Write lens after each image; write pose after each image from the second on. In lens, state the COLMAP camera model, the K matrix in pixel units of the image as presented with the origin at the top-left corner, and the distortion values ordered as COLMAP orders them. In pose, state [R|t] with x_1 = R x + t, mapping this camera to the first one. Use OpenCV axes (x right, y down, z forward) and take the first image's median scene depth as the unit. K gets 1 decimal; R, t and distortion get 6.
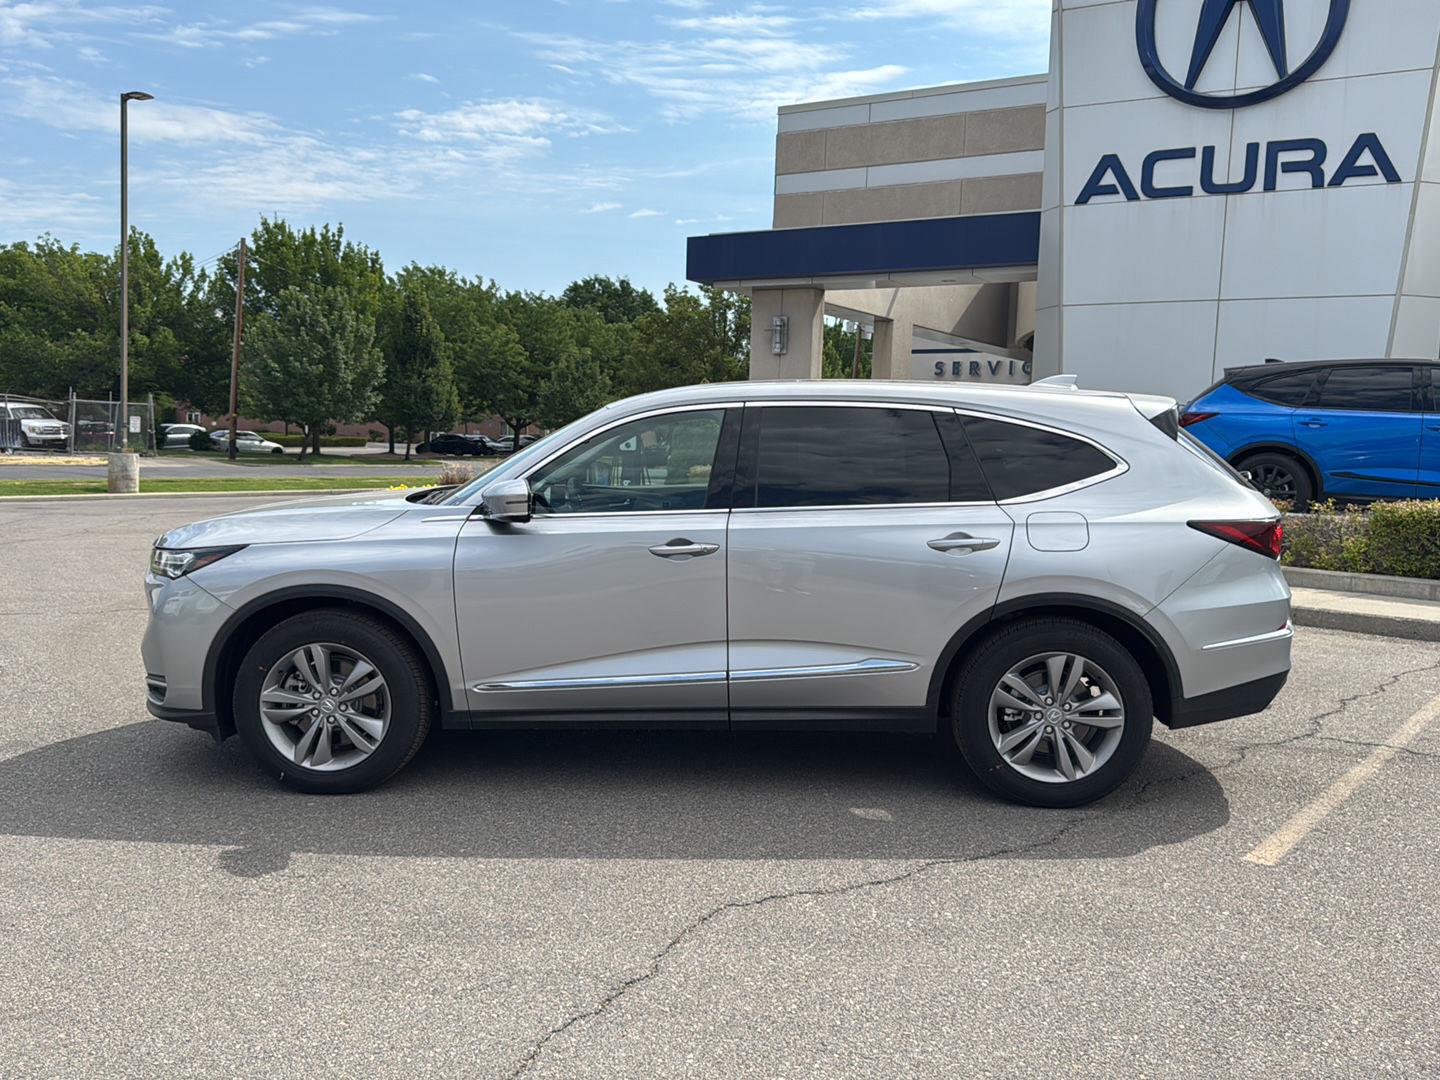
lens RADIAL K [[1310.4, 0, 722.7], [0, 1310.4, 546.0], [0, 0, 1]] dist [0.064657, -0.112076]
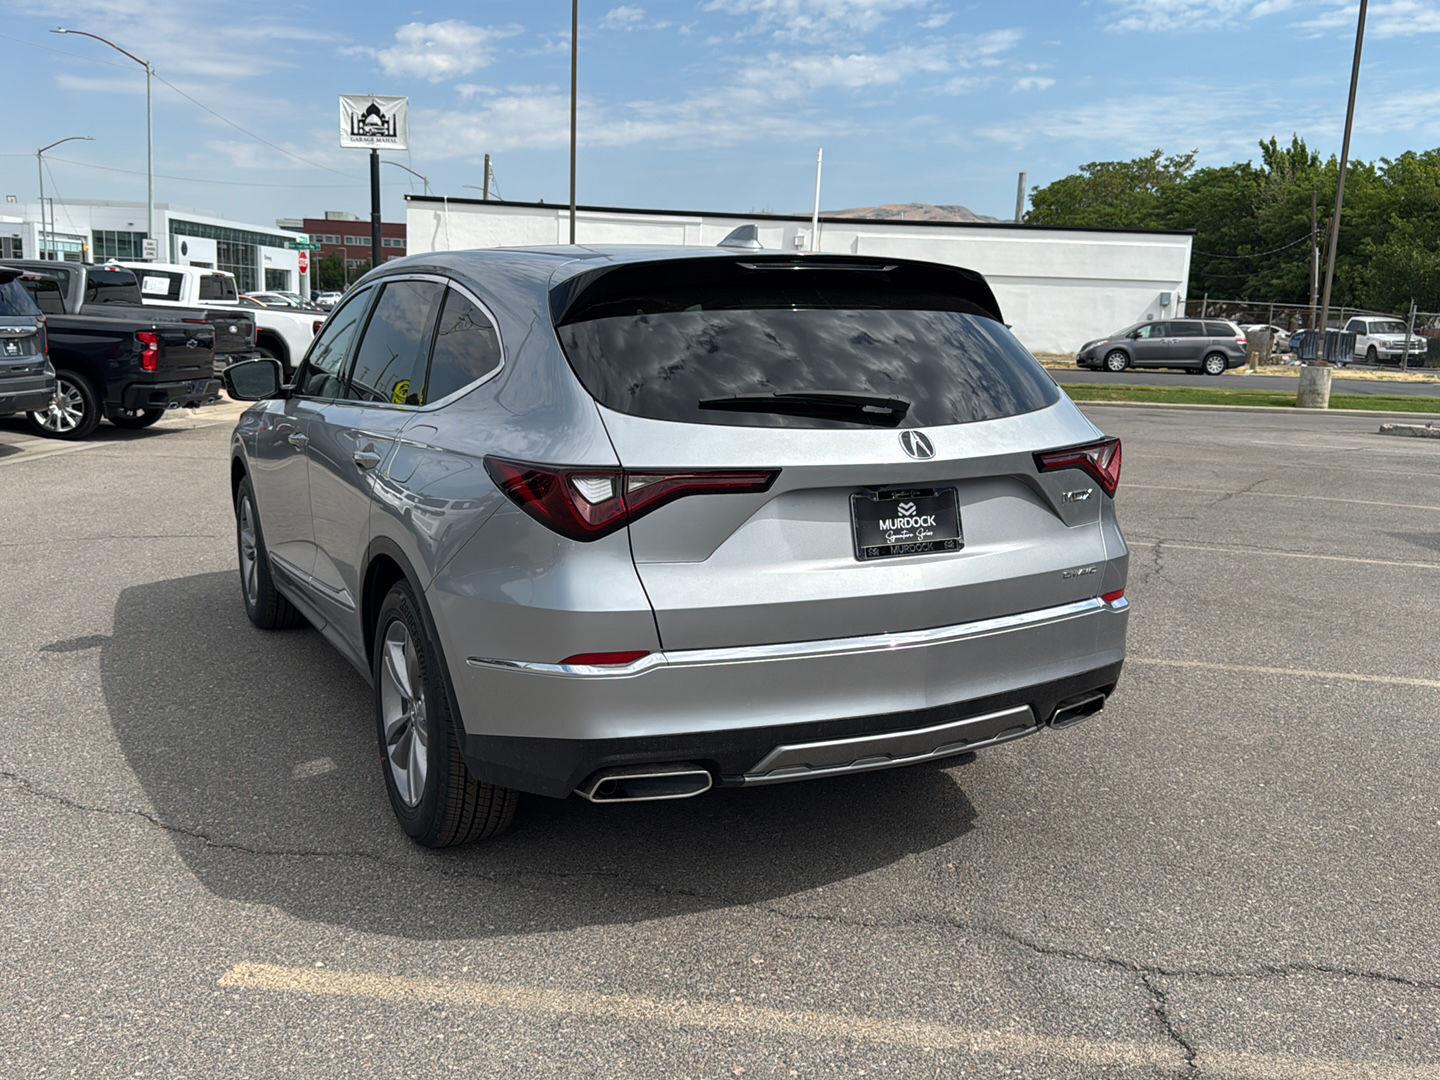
lens RADIAL K [[1304.0, 0, 720.0], [0, 1304.0, 540.0], [0, 0, 1]] dist [0.114516, -0.224277]
pose [[0.484351, 0.137705, -0.863969, 0.096477], [-0.088737, 0.990175, 0.108073, -0.005618], [0.870362, 0.024321, 0.491811, 0.081740]]
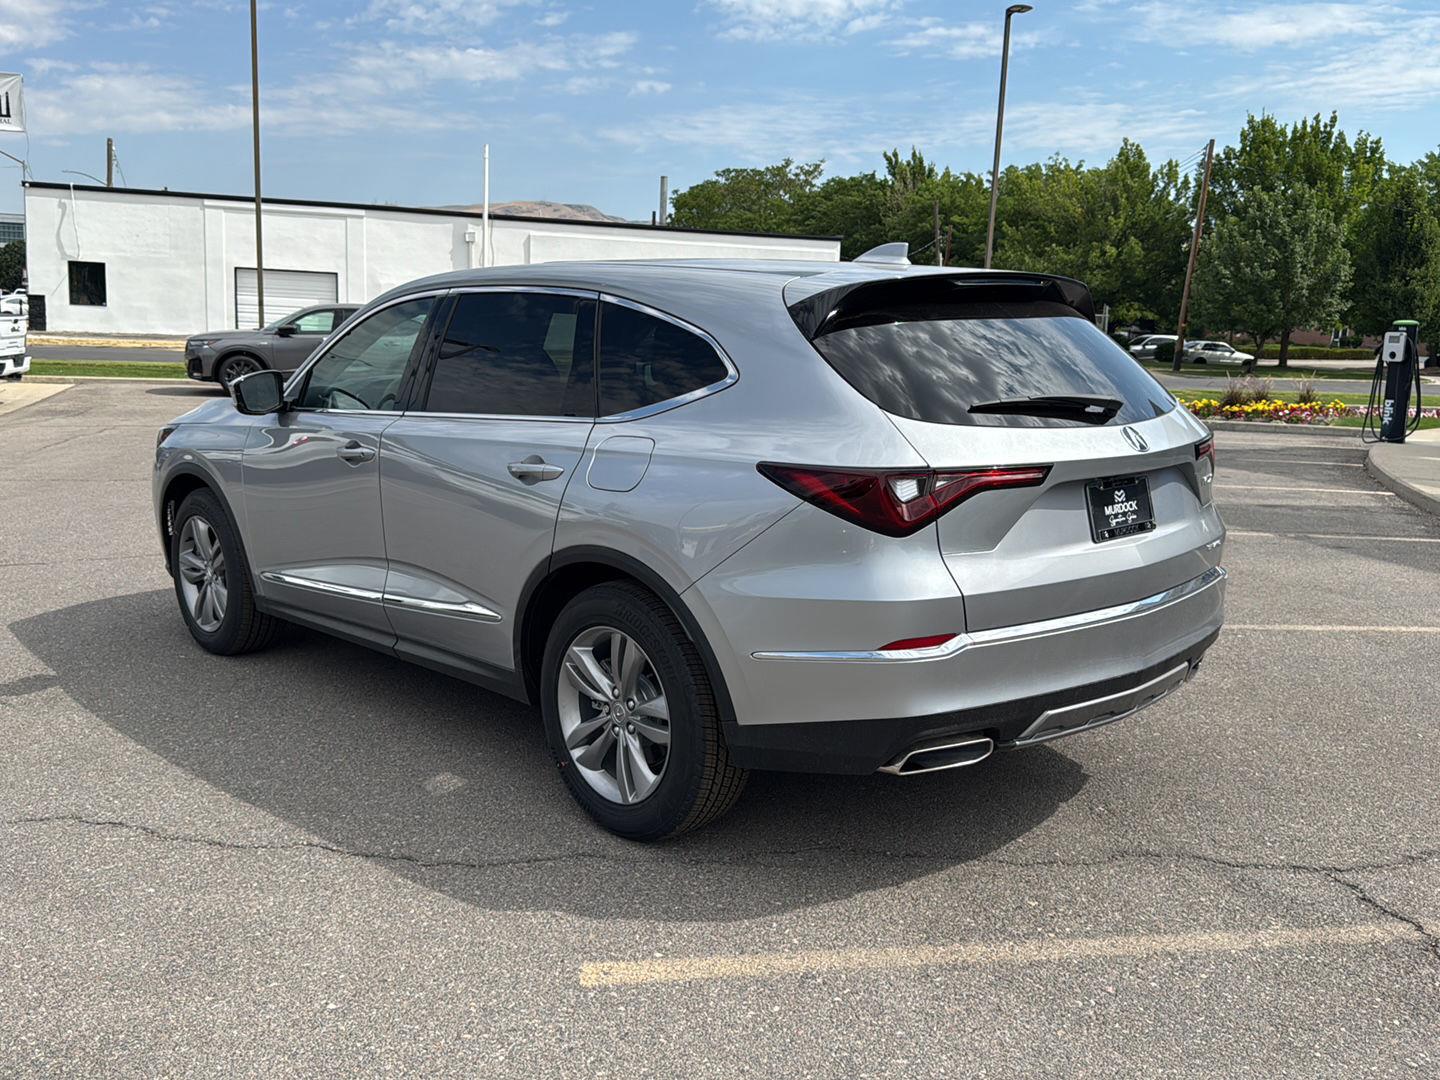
lens RADIAL K [[1310.4, 0, 722.7], [0, 1310.4, 546.0], [0, 0, 1]] dist [0.064657, -0.112076]
pose [[0.706636, 0.112983, -0.698498, 0.081861], [-0.067322, 0.993427, 0.092582, -0.003618], [0.704367, -0.018397, 0.709597, 0.054068]]
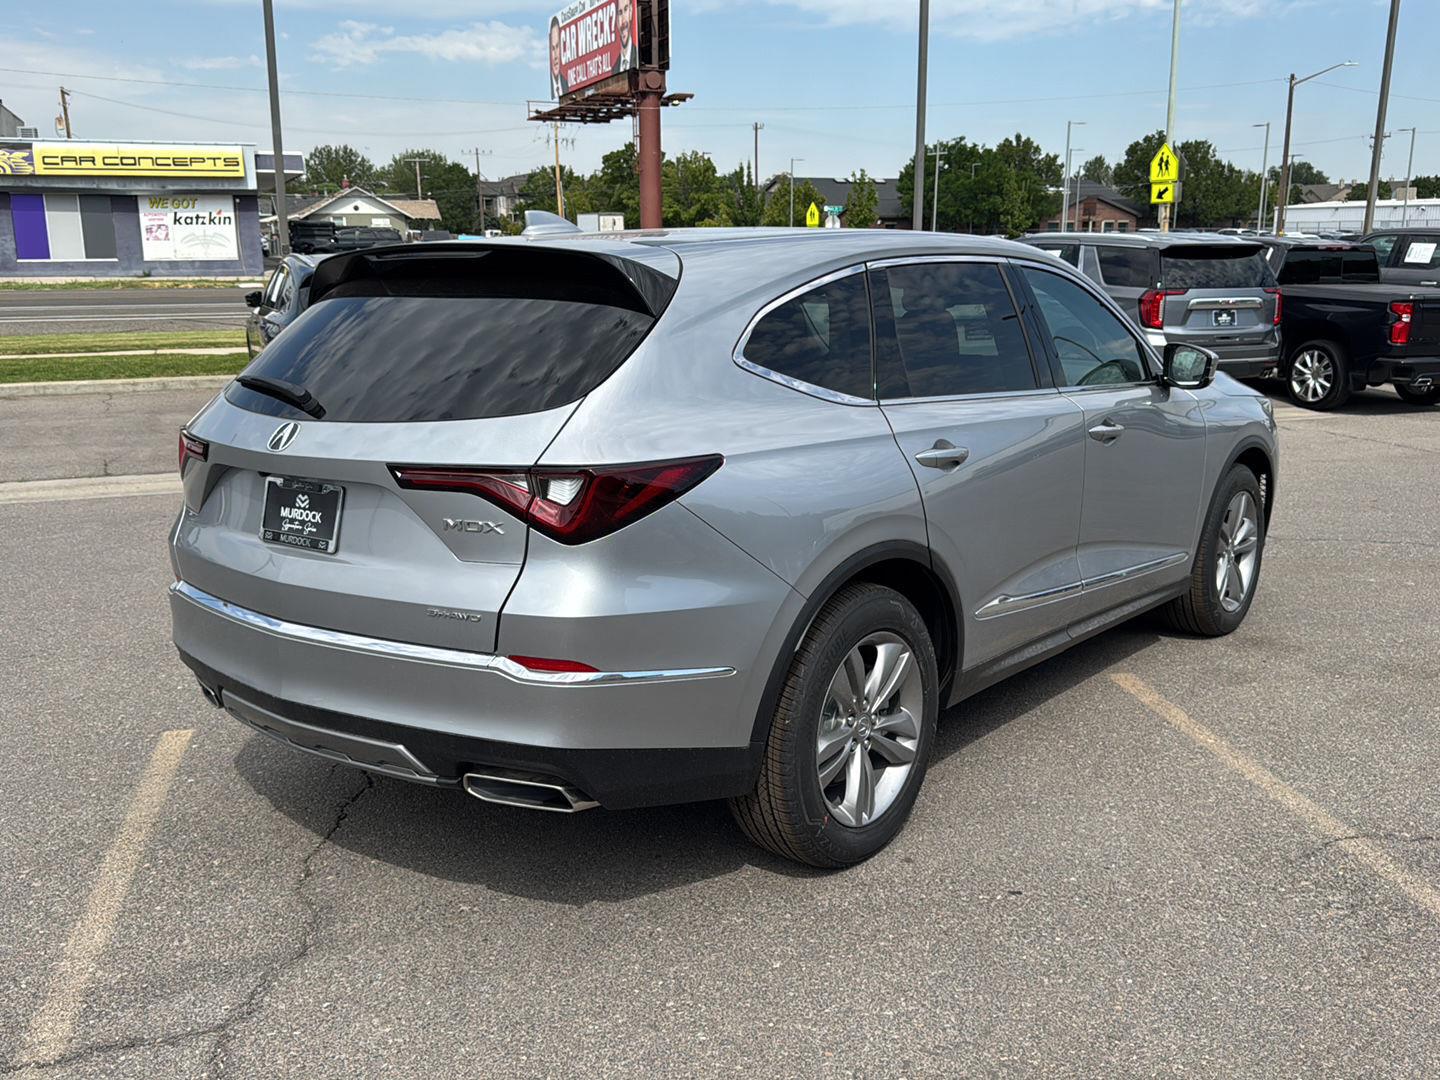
lens RADIAL K [[1310.4, 0, 722.7], [0, 1310.4, 546.0], [0, 0, 1]] dist [0.064657, -0.112076]
pose [[-0.611521, 0.148949, -0.777082, 0.083715], [-0.077360, 0.966160, 0.246069, -0.016079], [0.787437, 0.210592, -0.579305, 0.172648]]
